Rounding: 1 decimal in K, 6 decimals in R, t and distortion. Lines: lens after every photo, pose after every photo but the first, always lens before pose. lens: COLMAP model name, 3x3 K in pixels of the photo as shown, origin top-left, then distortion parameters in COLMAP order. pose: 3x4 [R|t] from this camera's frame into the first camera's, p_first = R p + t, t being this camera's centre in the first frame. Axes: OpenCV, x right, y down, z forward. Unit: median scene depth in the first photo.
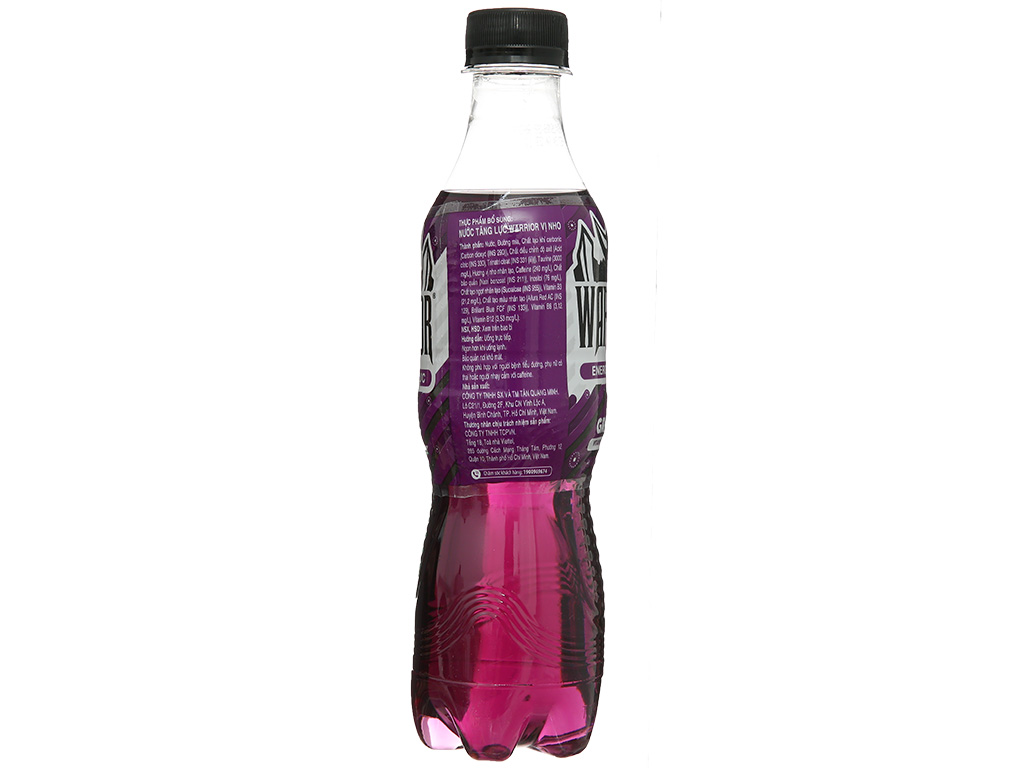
lens RADIAL K [[2011.0, 0, 513.5], [0, 2011.0, 384.9], [0, 0, 1]] dist [-0.023993, 0.000000]
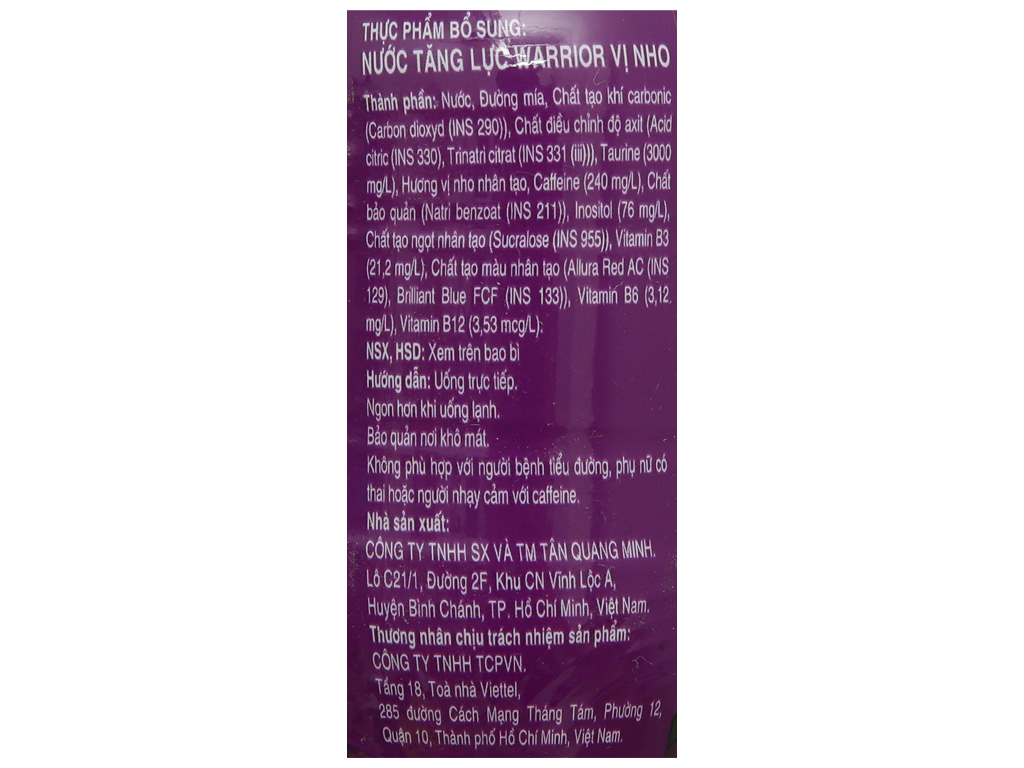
lens RADIAL K [[2011.0, 0, 513.2], [0, 2011.0, 383.3], [0, 0, 1]] dist [-0.023993, 0.000000]
pose [[0.984684, 0.018515, 0.173360, -0.060452], [-0.038245, 0.993065, 0.111171, -0.061162], [-0.170100, -0.116098, 0.978564, 0.667597]]
